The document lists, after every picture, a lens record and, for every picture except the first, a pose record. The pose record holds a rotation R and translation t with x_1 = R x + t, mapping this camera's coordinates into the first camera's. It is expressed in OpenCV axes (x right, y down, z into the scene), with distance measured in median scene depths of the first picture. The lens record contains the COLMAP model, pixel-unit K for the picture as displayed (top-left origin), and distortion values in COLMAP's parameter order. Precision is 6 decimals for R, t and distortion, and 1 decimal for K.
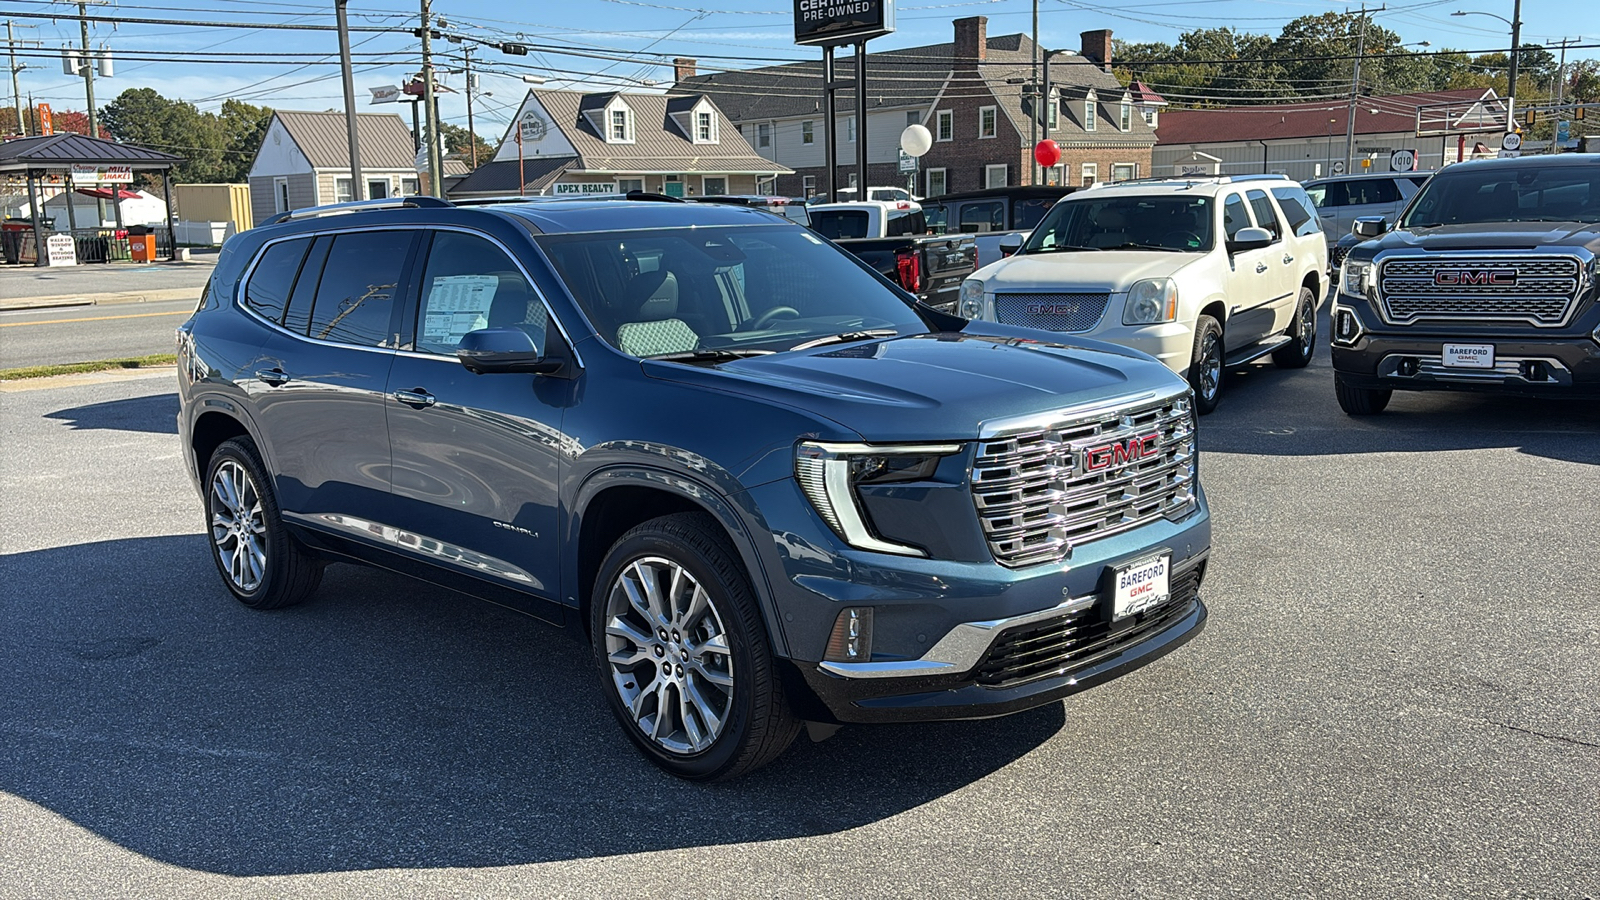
lens RADIAL K [[1408.9, 0, 750.3], [0, 1408.9, 440.0], [0, 0, 1]] dist [0.037572, -0.021892]
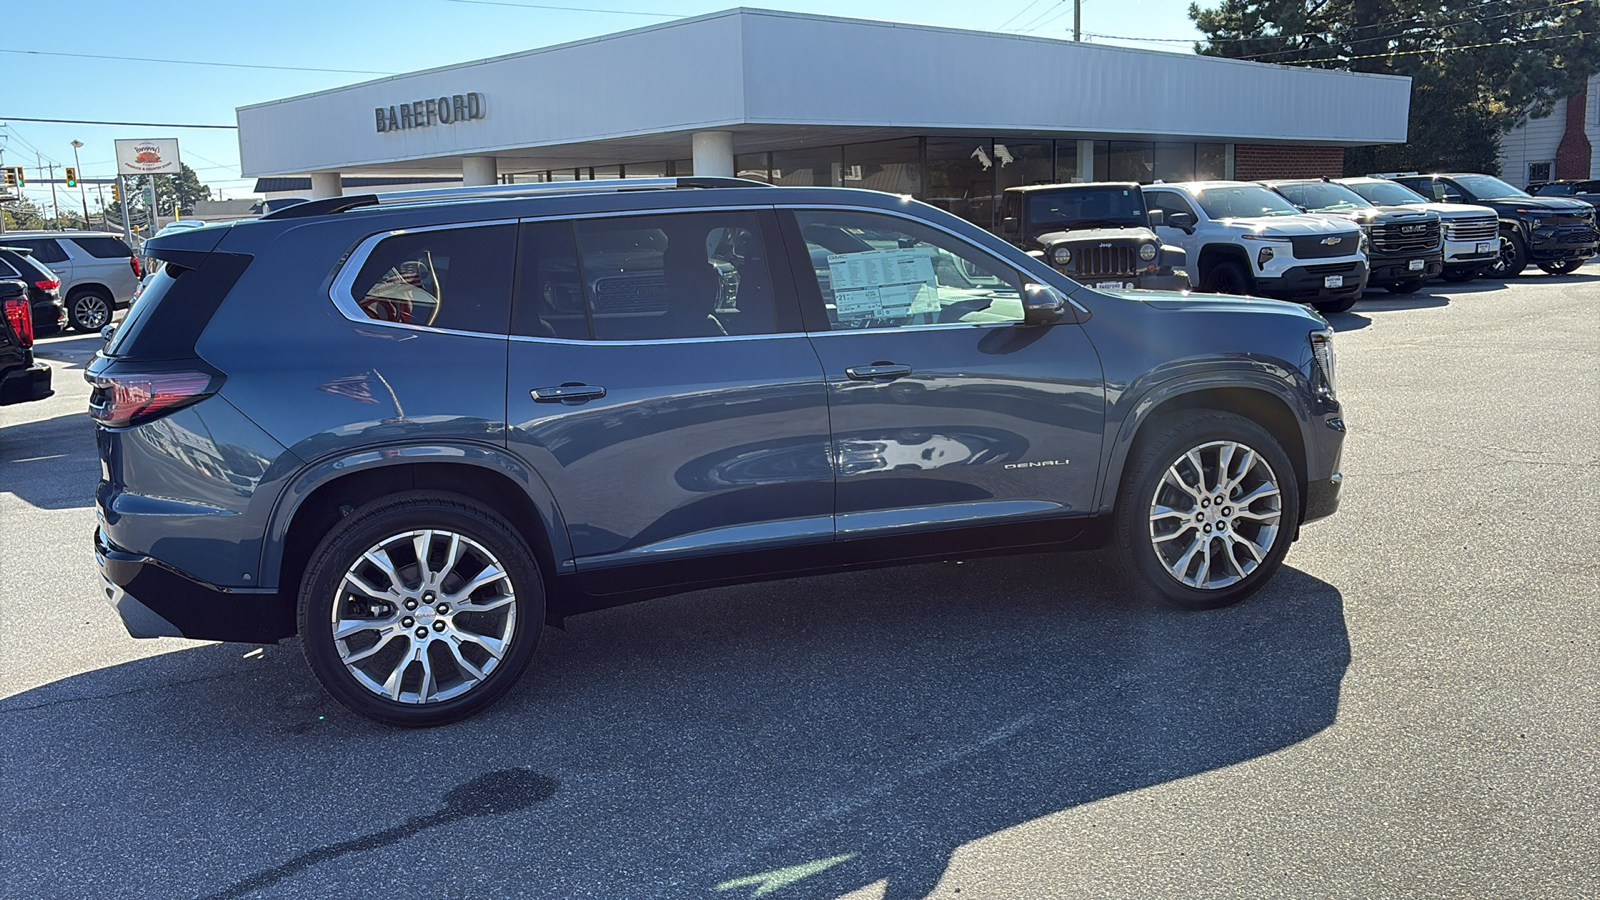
lens RADIAL K [[1412.0, 0, 762.1], [0, 1412.0, 419.5], [0, 0, 1]] dist [0.037144, -0.038389]
pose [[0.435743, -0.107478, 0.893631, -0.177649], [0.170622, 0.984706, 0.035234, -0.006964], [-0.883751, 0.137120, 0.447417, 0.096035]]
